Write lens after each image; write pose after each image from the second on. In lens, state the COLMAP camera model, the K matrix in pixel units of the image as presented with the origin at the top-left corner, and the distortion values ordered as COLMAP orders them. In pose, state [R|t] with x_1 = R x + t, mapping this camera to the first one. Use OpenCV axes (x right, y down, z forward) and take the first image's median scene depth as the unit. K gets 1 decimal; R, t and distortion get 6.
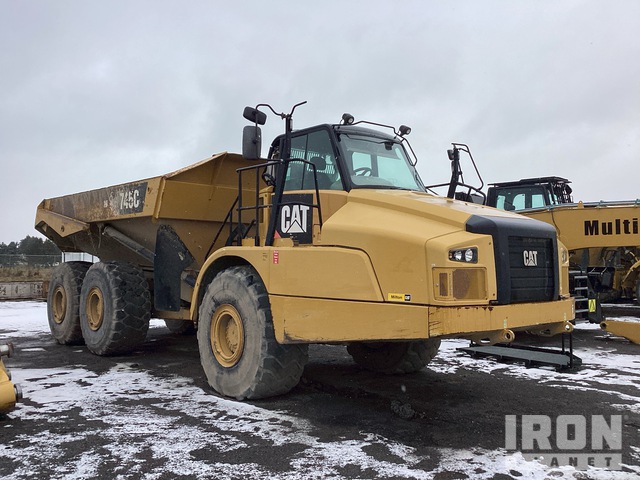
lens RADIAL K [[641.1, 0, 316.9], [0, 641.1, 240.9], [0, 0, 1]] dist [0.005669, 0.000000]
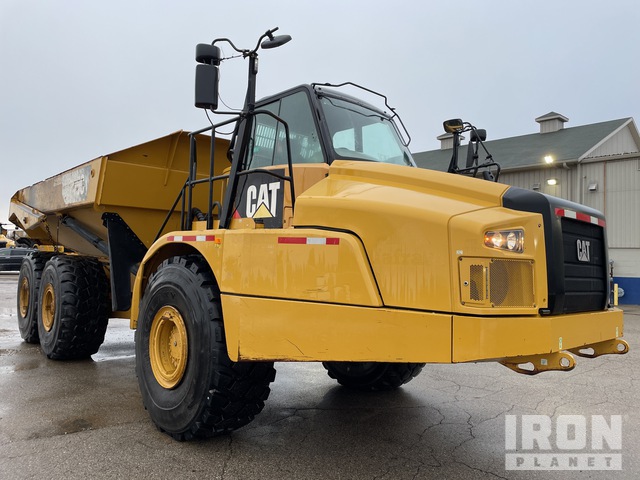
lens RADIAL K [[524.2, 0, 323.0], [0, 524.2, 241.4], [0, 0, 1]] dist [0.013417, -0.014700]
pose [[0.997867, 0.029668, 0.058148, 0.005675], [-0.028036, 0.999195, -0.028679, 0.035953], [-0.058952, 0.026988, 0.997896, 0.369628]]
